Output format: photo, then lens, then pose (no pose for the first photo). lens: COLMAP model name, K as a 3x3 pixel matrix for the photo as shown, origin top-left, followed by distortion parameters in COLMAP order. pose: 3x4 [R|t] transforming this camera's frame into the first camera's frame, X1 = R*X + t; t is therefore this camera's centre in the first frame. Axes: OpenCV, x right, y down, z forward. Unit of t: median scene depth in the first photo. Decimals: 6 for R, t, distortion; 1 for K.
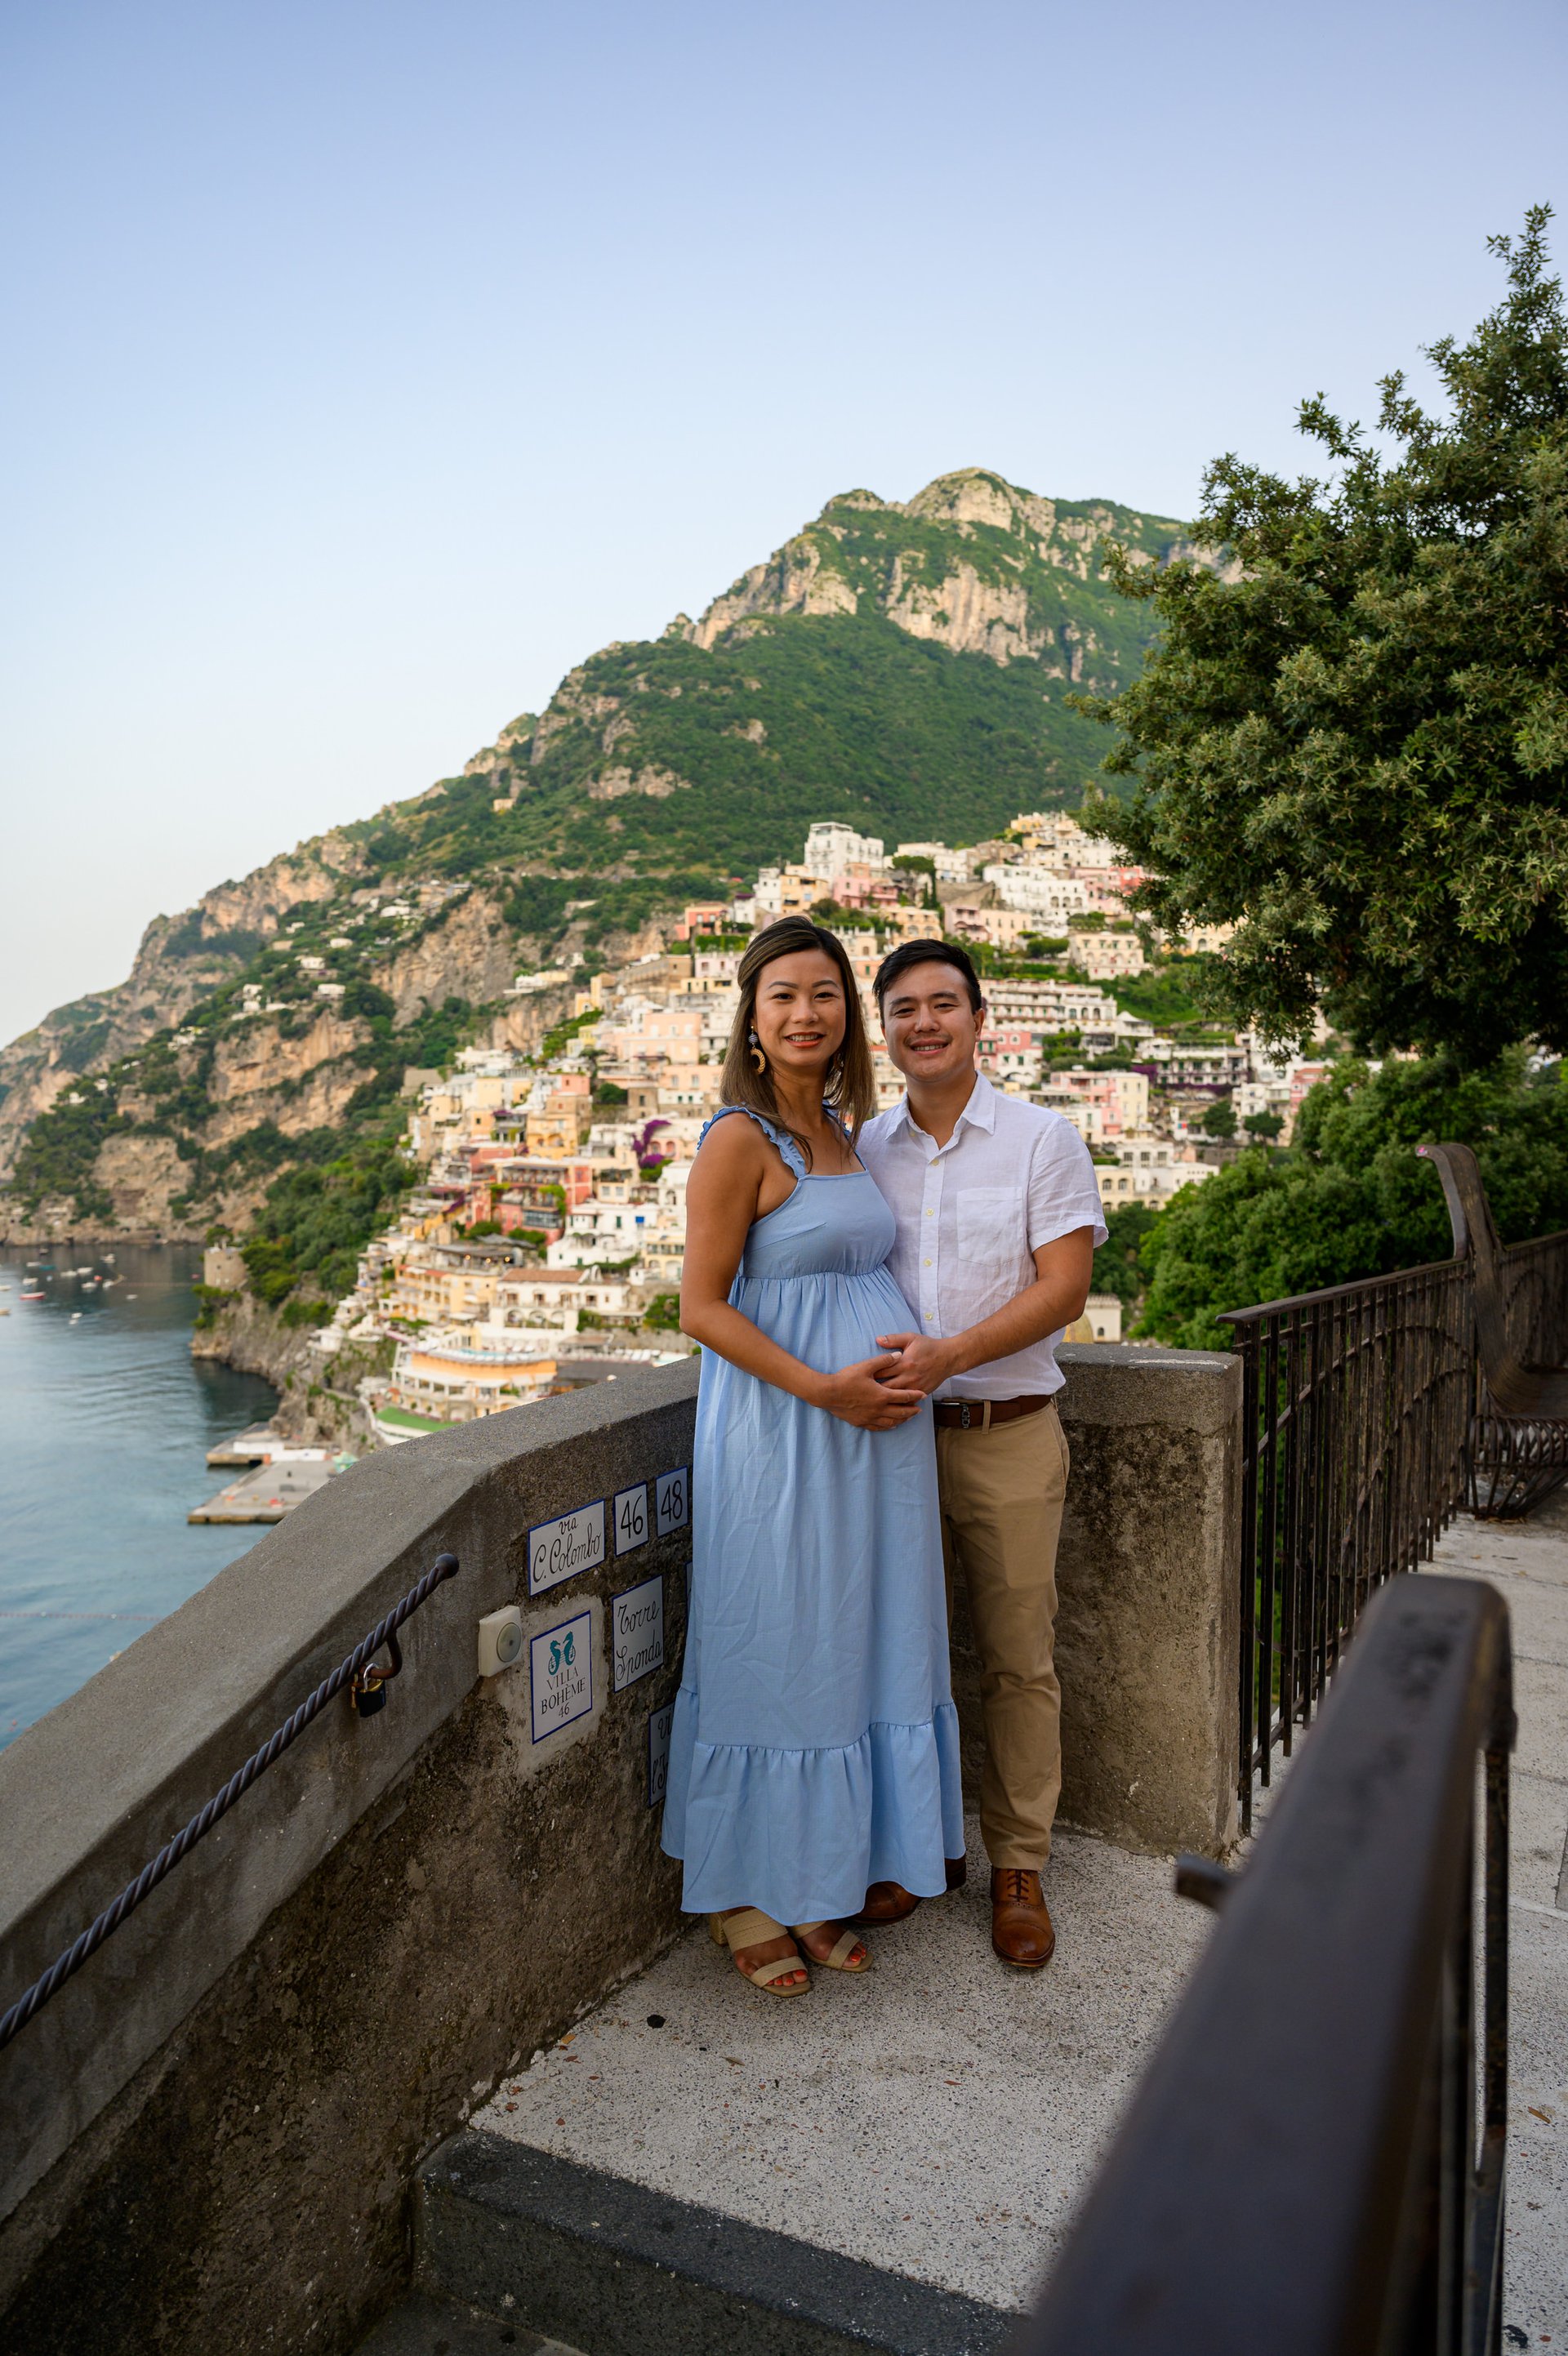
lens RADIAL K [[1587.9, 0, 777.4], [0, 1587.9, 1192.0], [0, 0, 1]] dist [-0.006527, 0.001501]
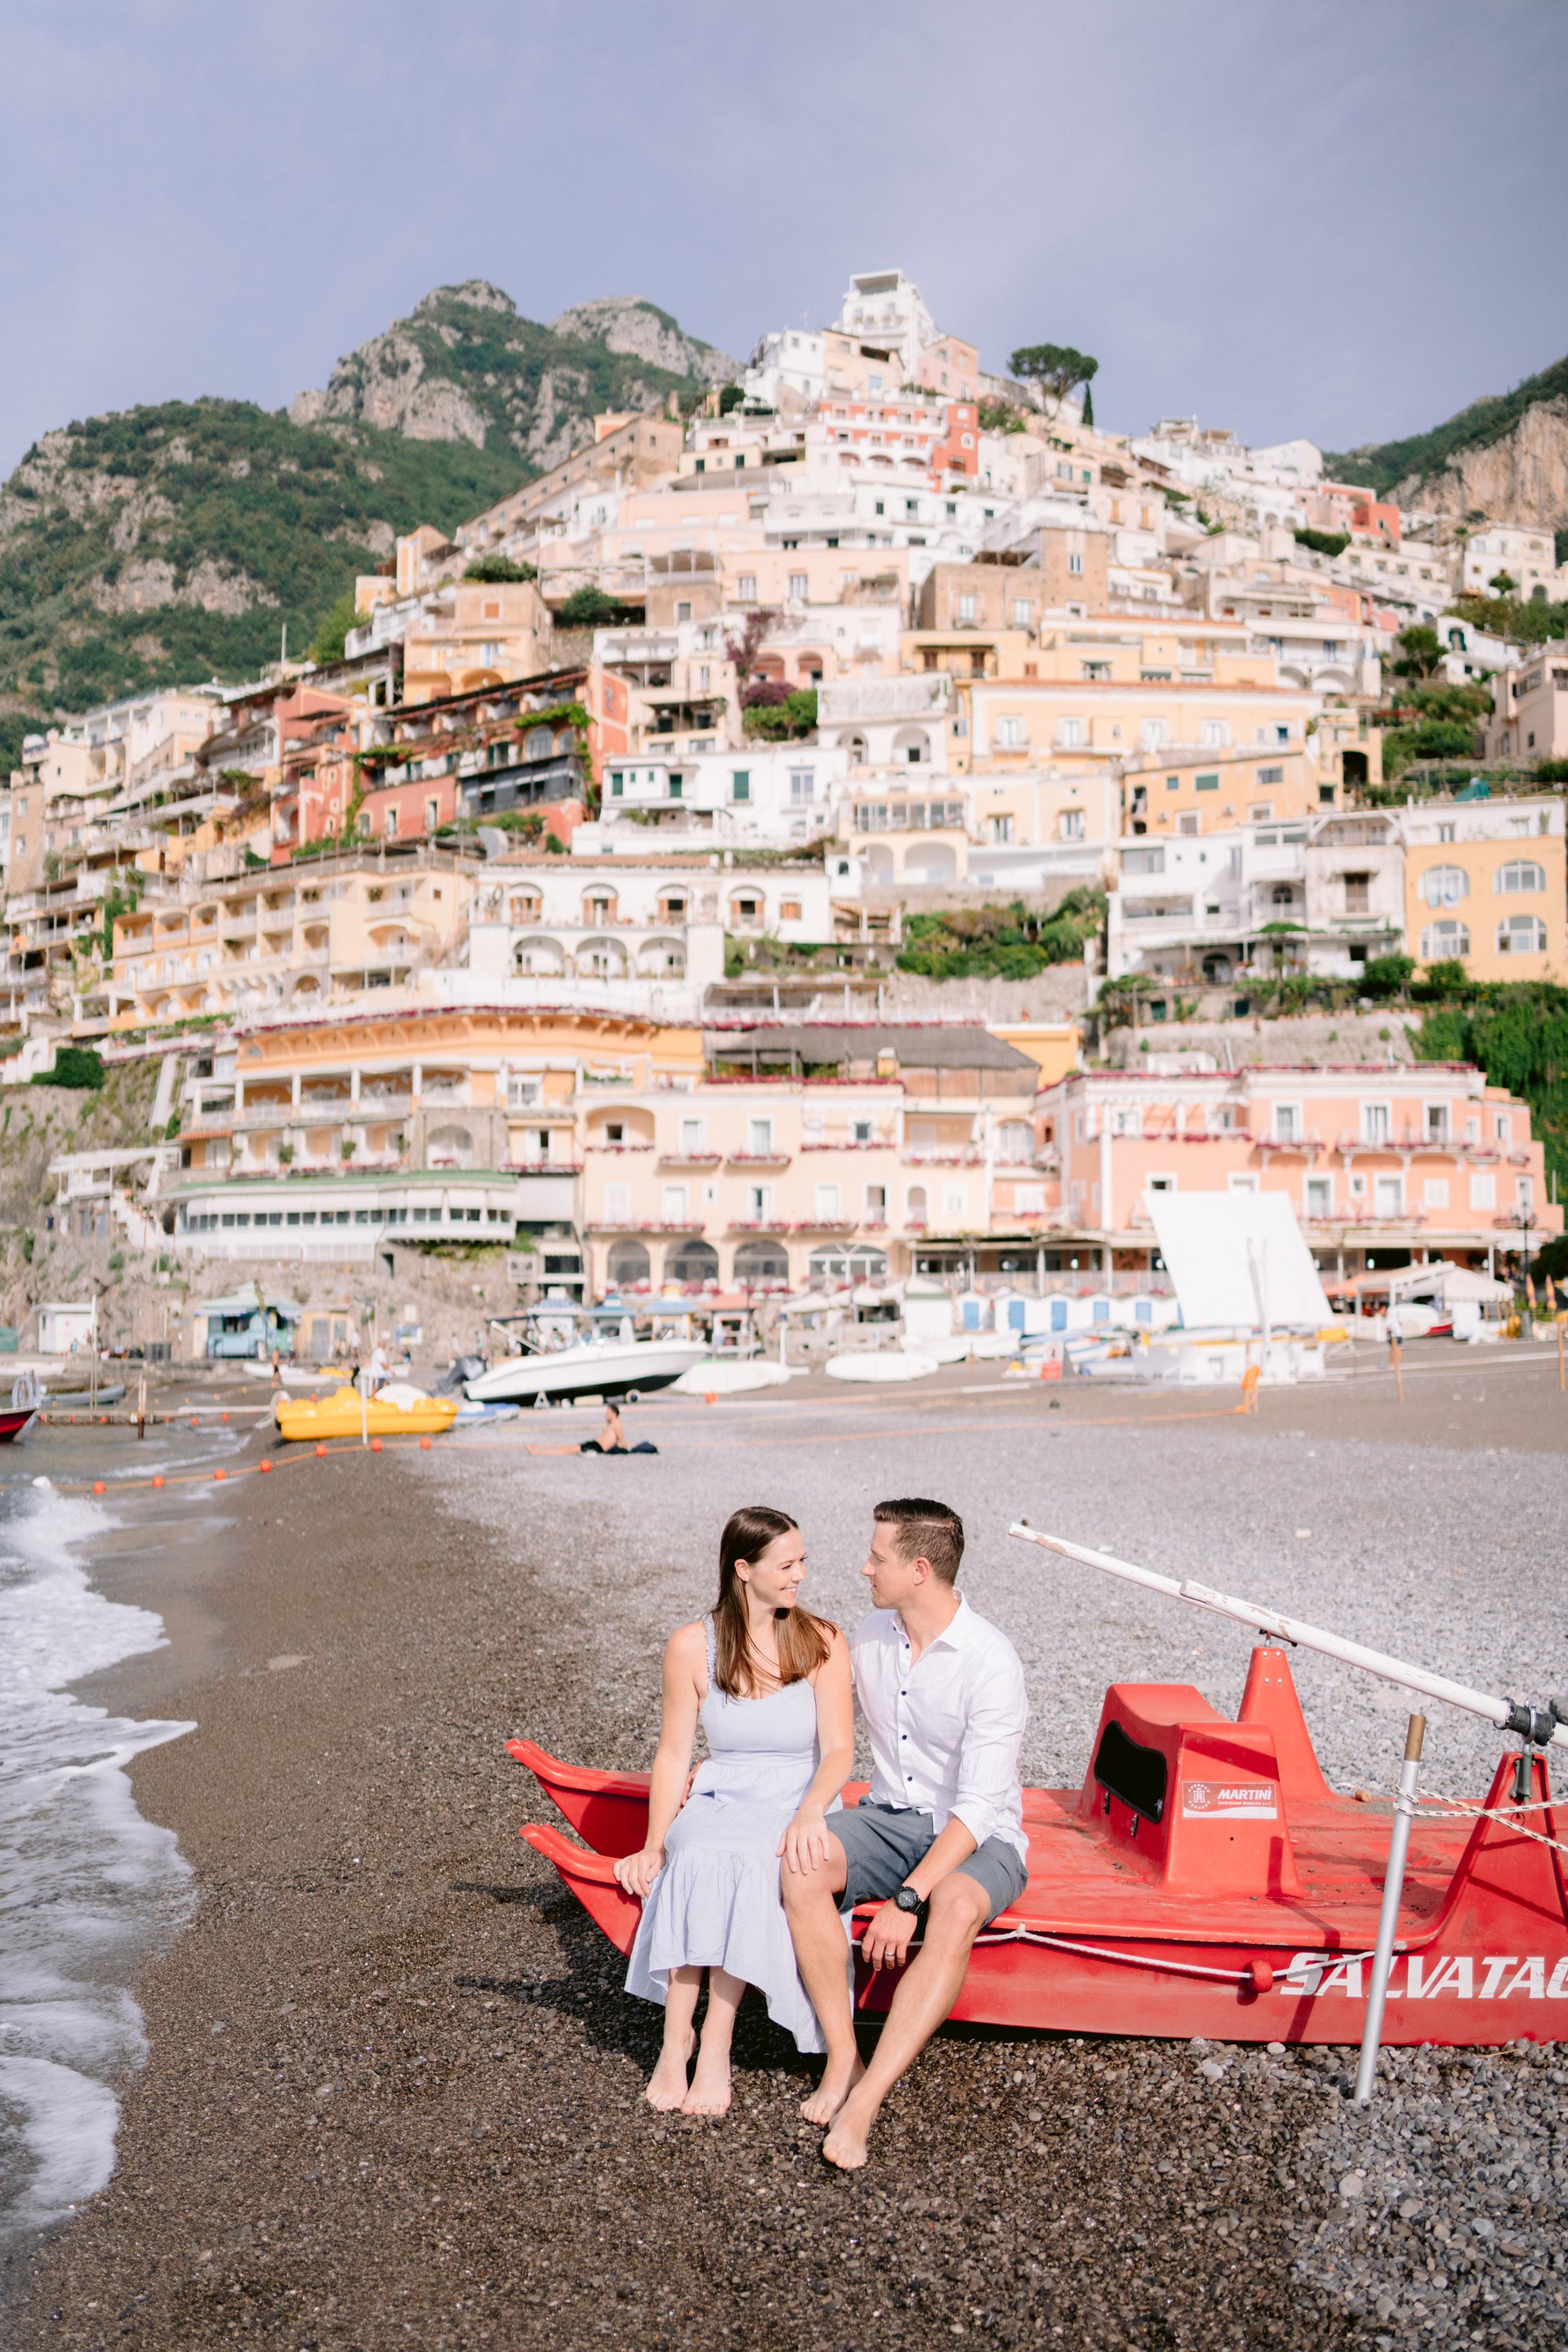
lens RADIAL K [[2391.4, 0, 773.5], [0, 2391.4, 1180.6], [0, 0, 1]] dist [0.002738, 0.026018]
pose [[0.973826, 0.020099, 0.226406, -0.083437], [0.008066, 0.992400, -0.122793, 0.070342], [-0.227153, 0.121405, 0.966262, 0.162524]]
